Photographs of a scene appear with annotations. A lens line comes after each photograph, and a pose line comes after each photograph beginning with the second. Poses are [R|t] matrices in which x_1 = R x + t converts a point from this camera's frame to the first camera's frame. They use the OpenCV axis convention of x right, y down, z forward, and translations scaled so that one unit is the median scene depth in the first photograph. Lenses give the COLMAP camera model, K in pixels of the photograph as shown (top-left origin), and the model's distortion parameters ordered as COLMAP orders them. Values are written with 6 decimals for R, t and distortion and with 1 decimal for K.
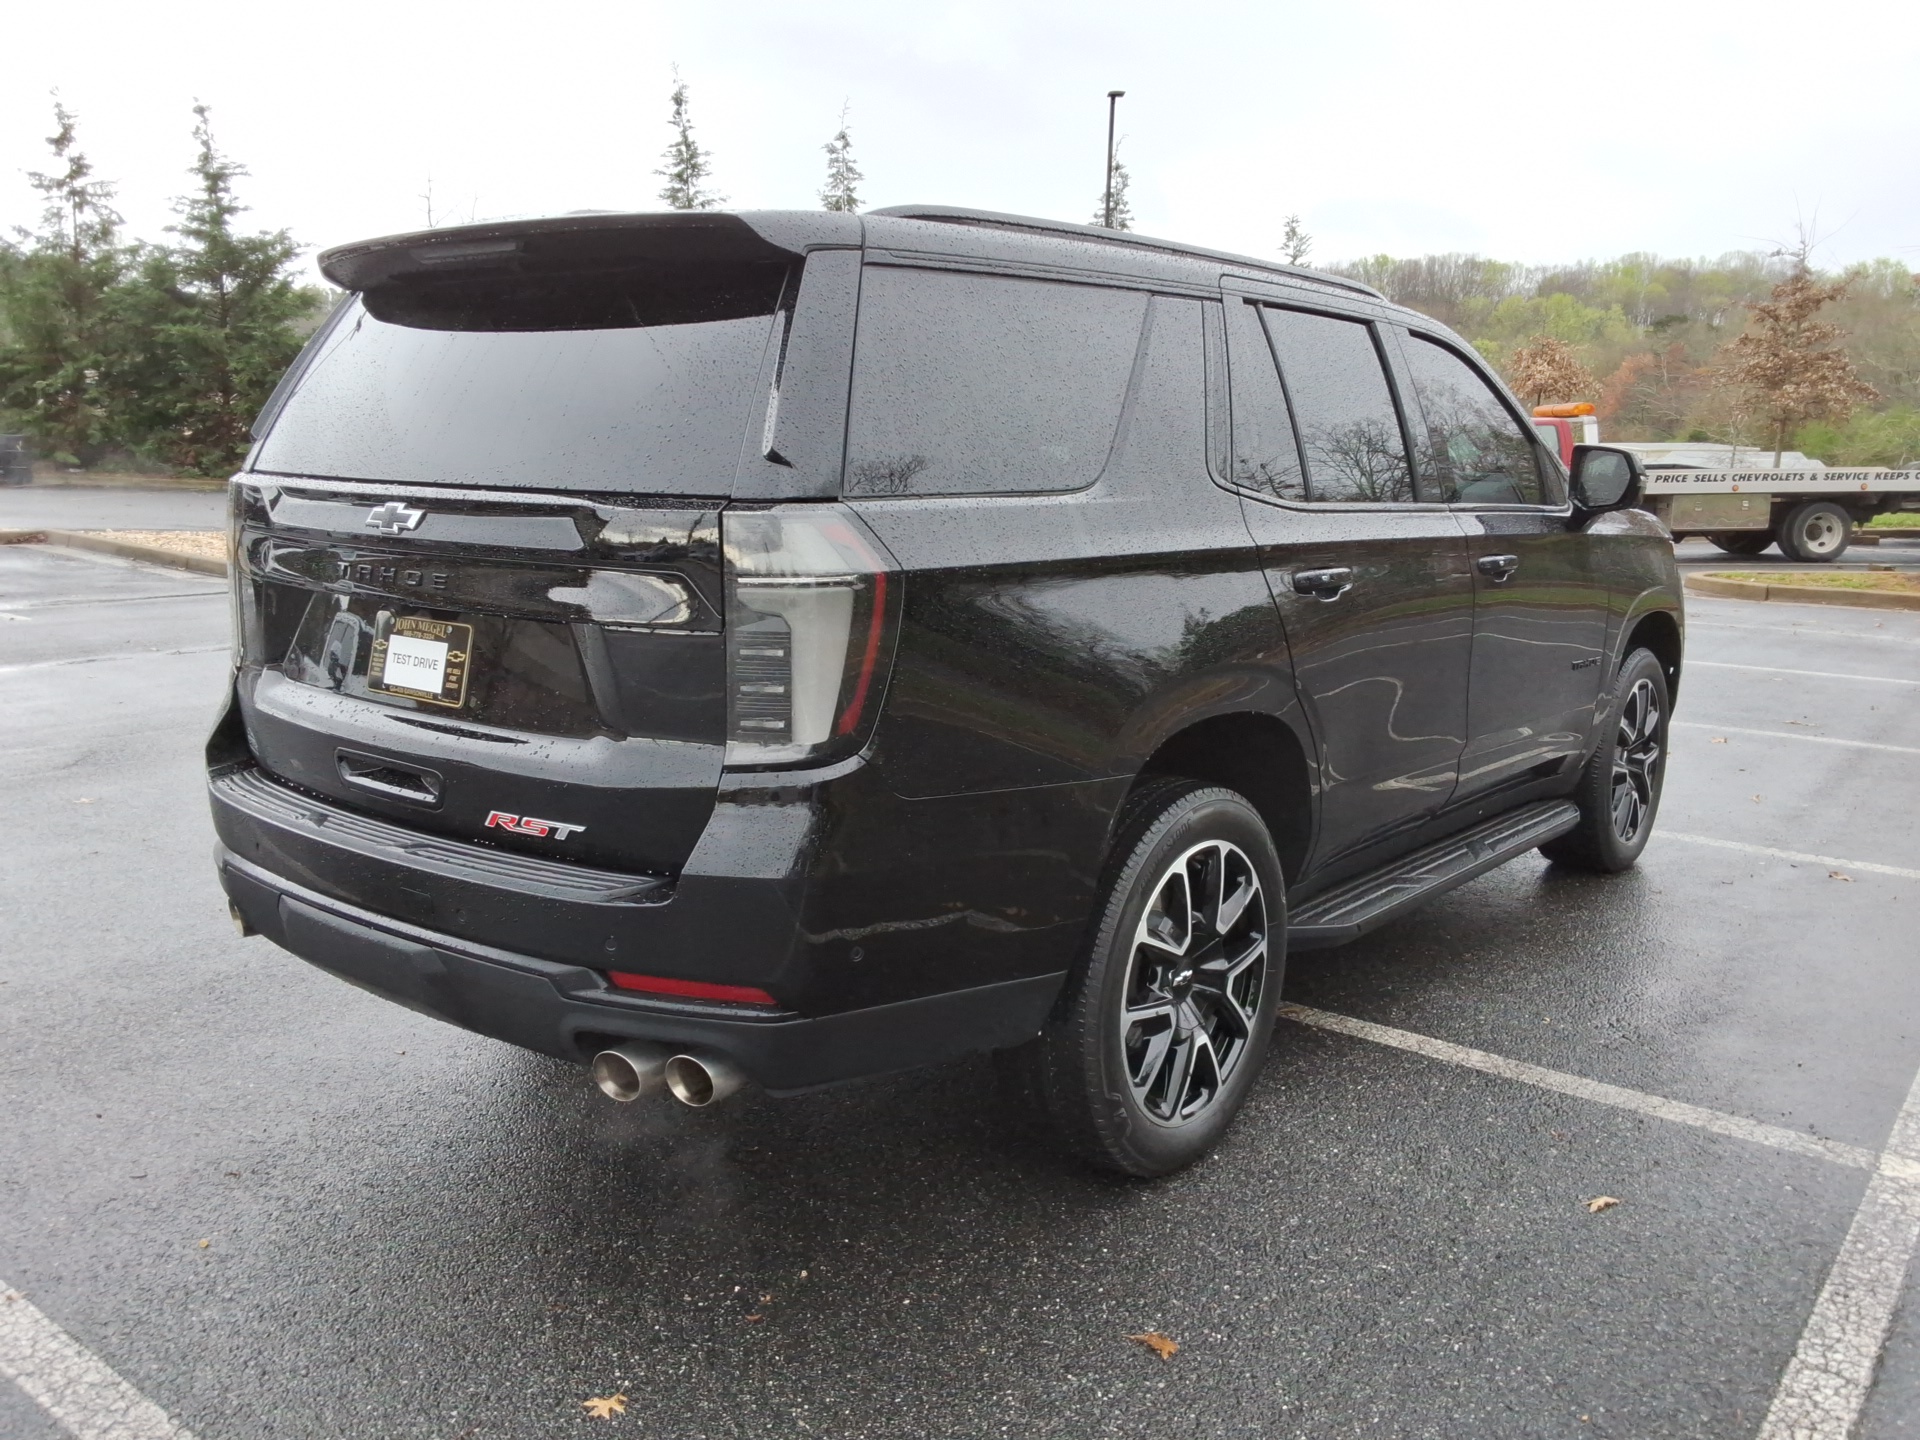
lens RADIAL K [[1533.5, 0, 967.9], [0, 1533.5, 689.2], [0, 0, 1]] dist [0.108289, -0.167483]
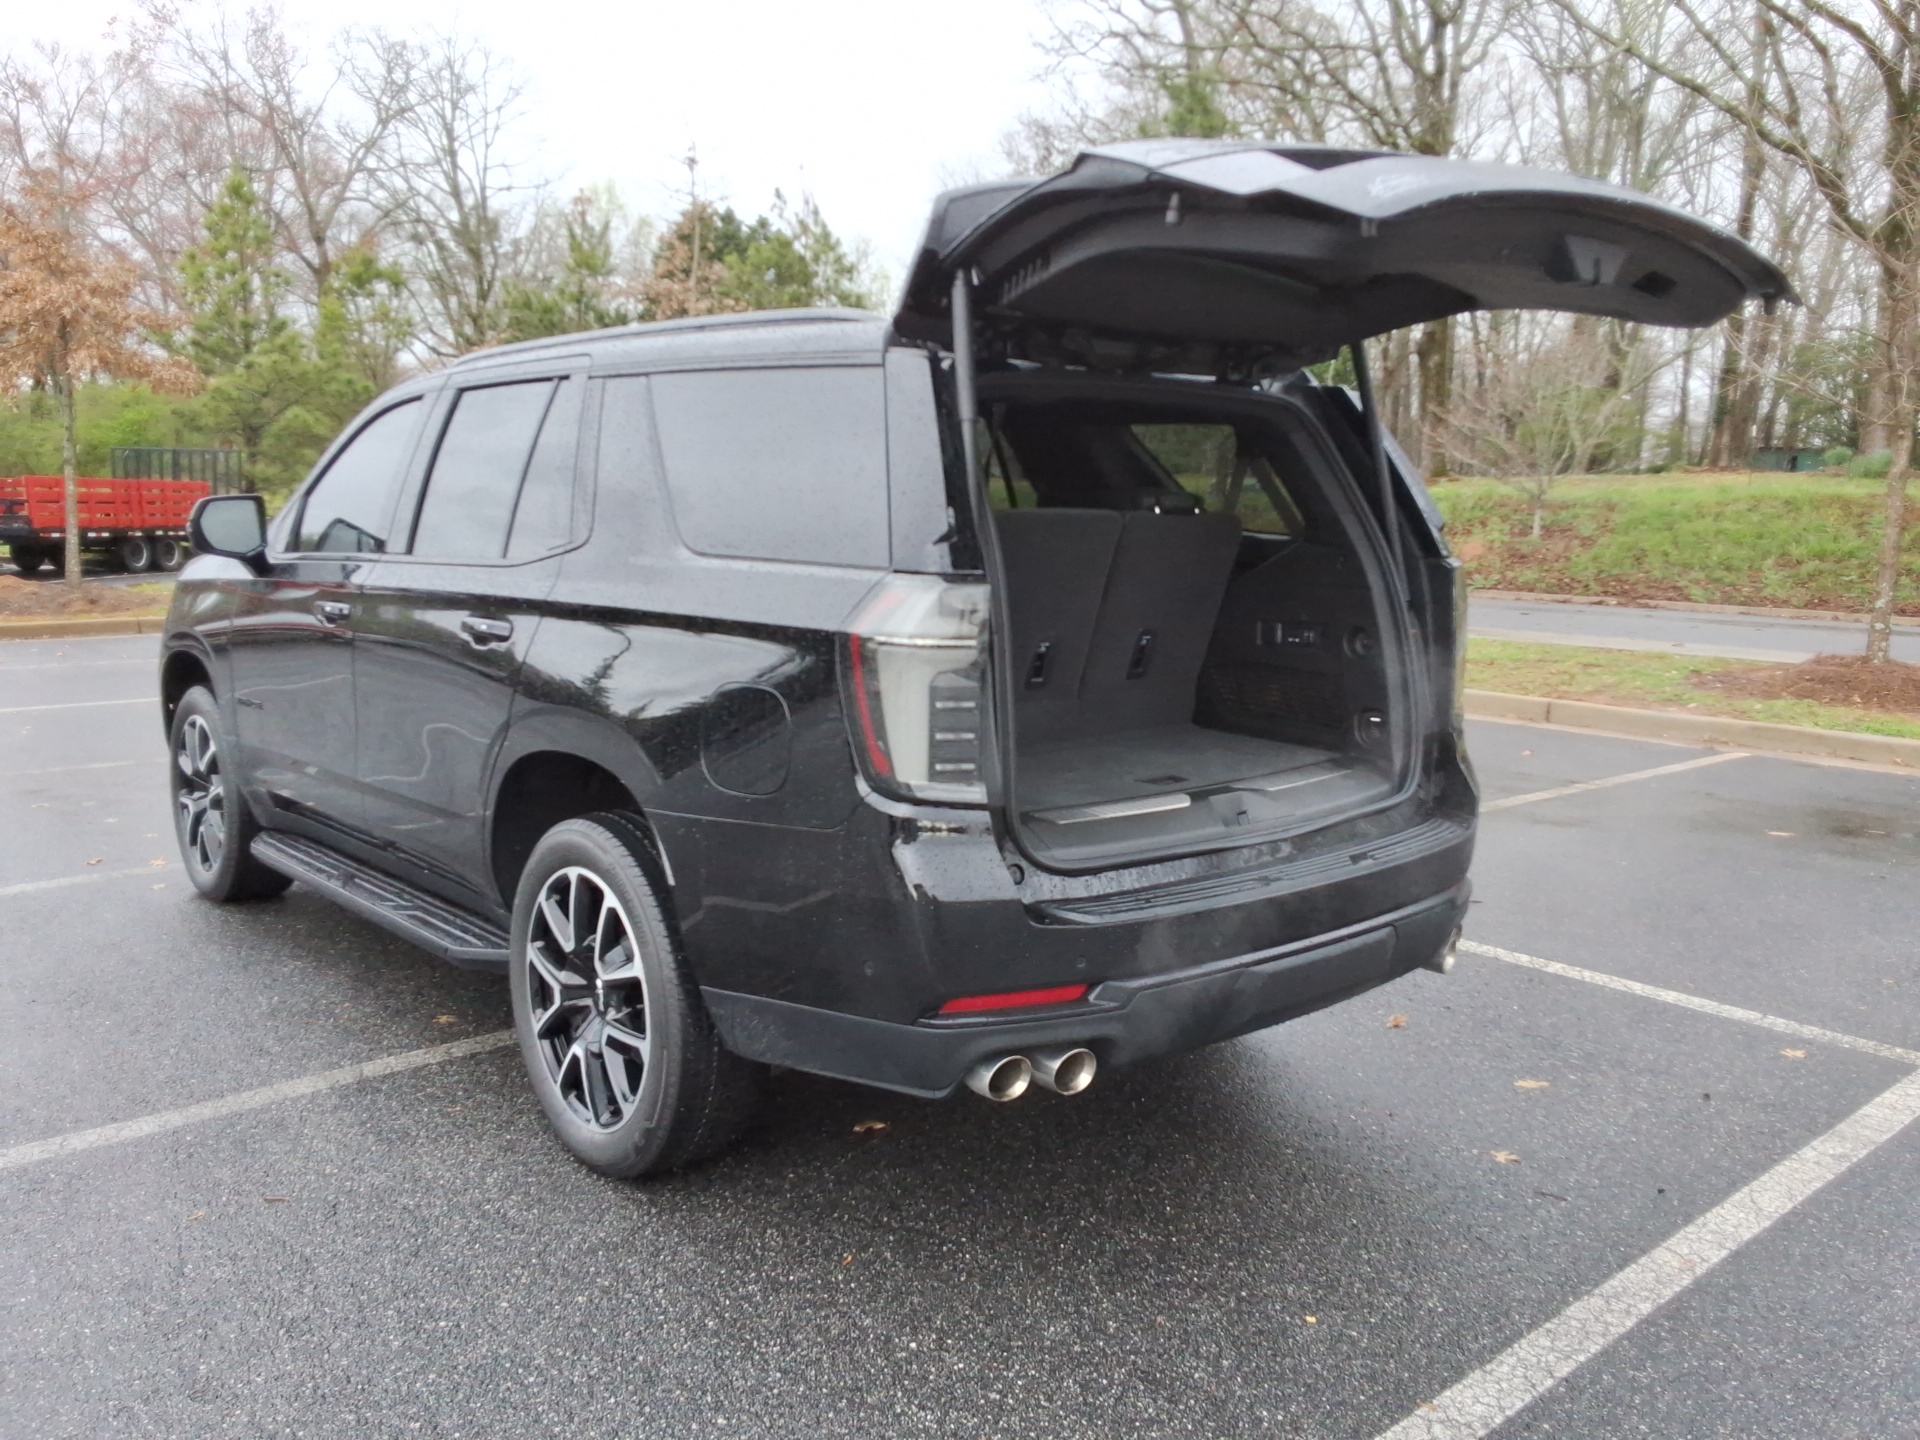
lens RADIAL K [[1536.7, 0, 983.1], [0, 1536.7, 698.5], [0, 0, 1]] dist [0.112291, -0.164222]
pose [[0.182882, -0.143941, 0.972541, -1.455076], [0.146828, 0.982129, 0.117750, -0.192809], [-0.972109, 0.121262, 0.200748, 0.946971]]
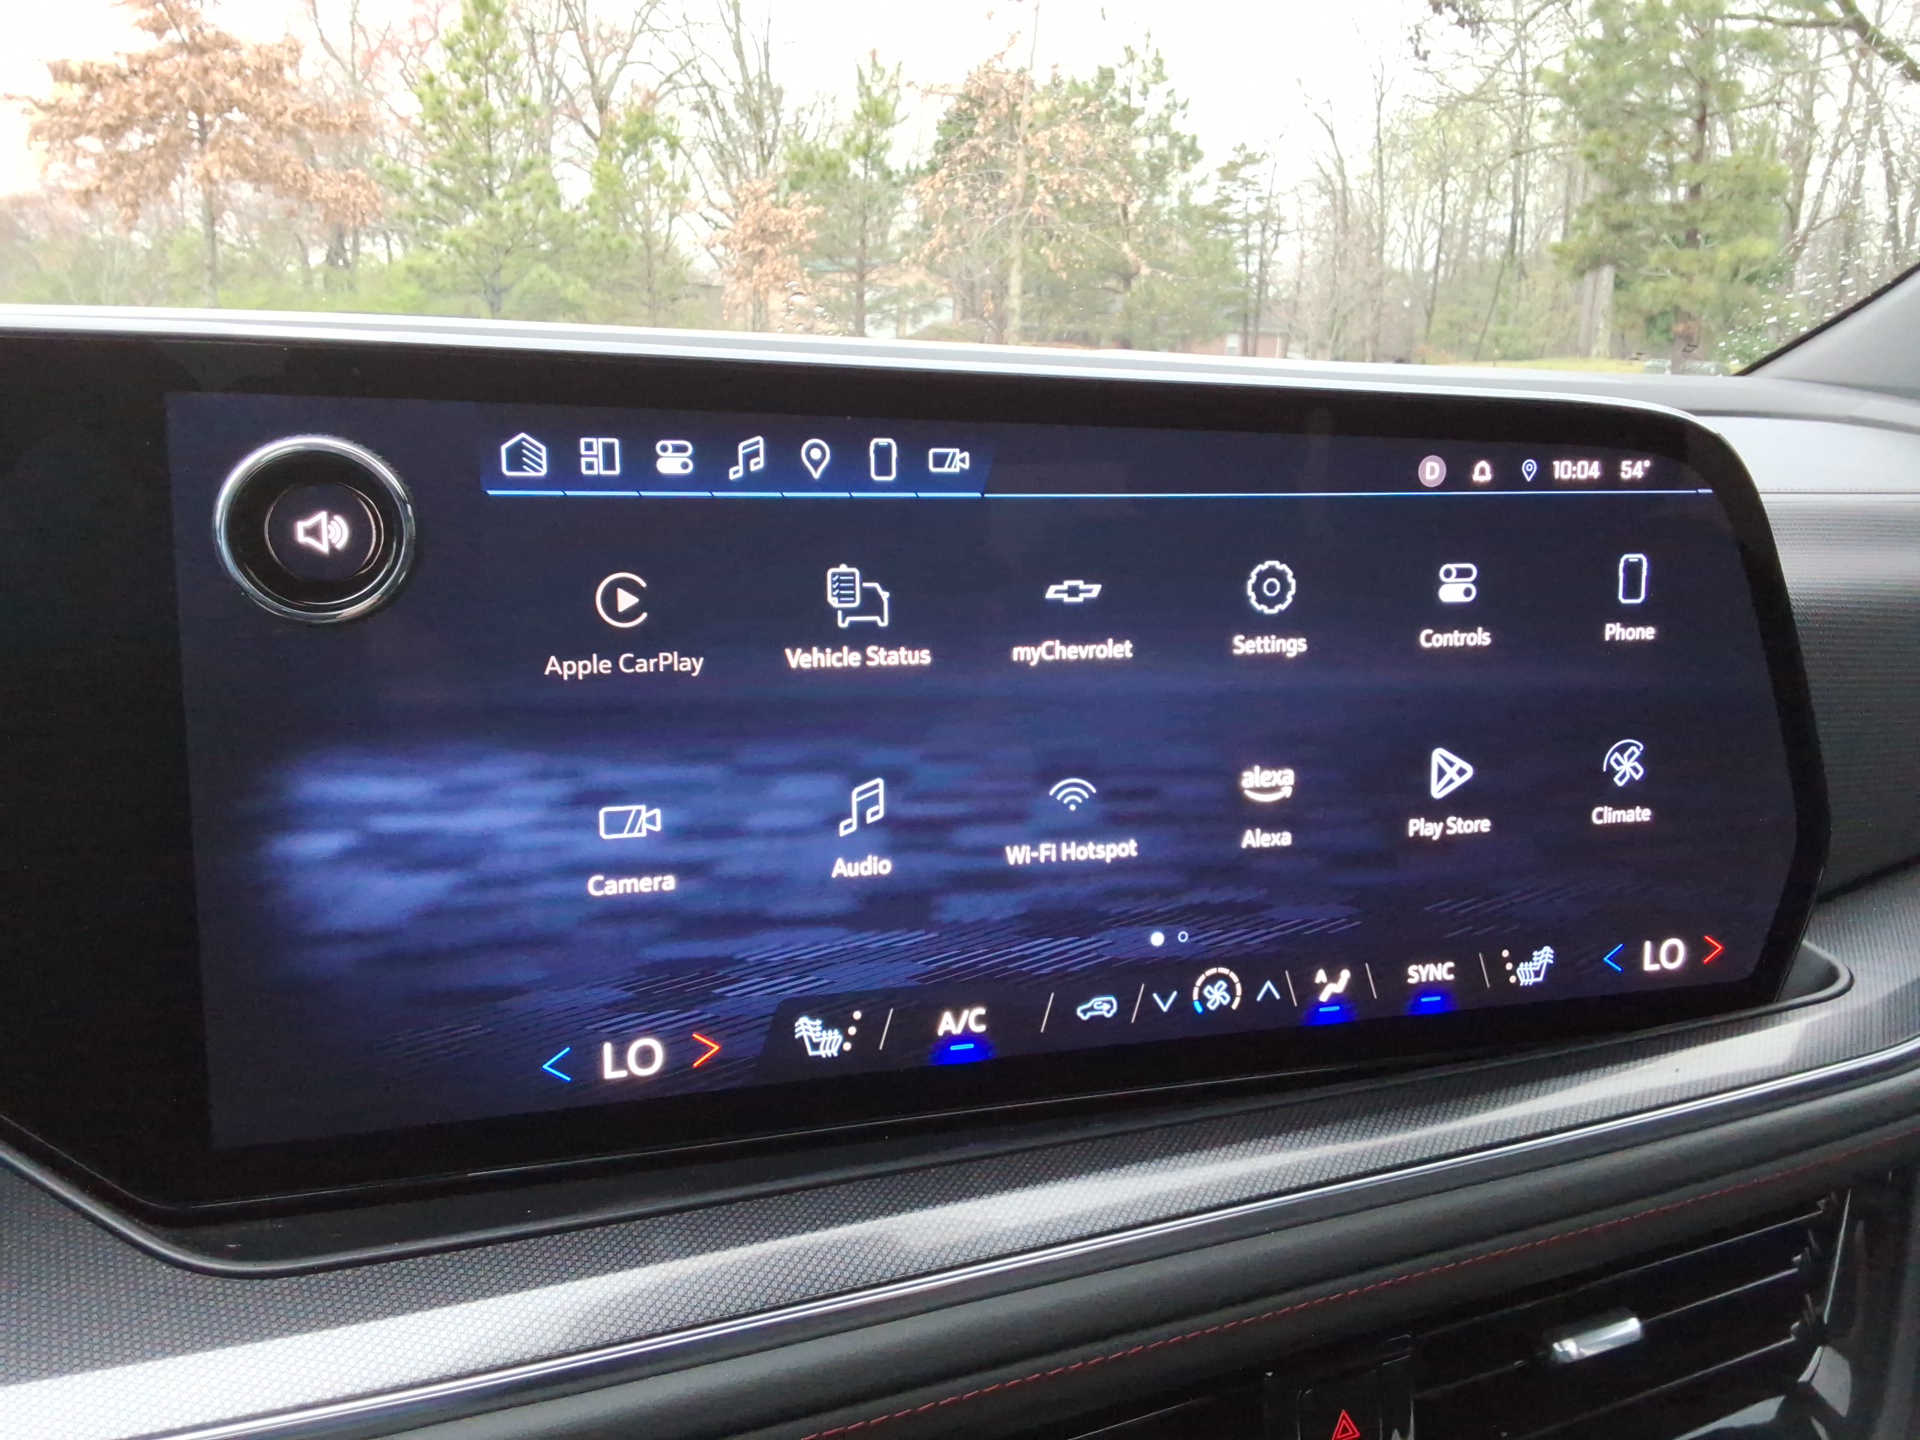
lens RADIAL K [[1533.5, 0, 967.9], [0, 1533.5, 689.2], [0, 0, 1]] dist [0.108289, -0.167483]
pose [[0.354184, -0.191472, 0.915365, 0.211240], [0.129075, 0.979456, 0.154935, -0.247453], [-0.926225, 0.063275, 0.371622, 1.793436]]
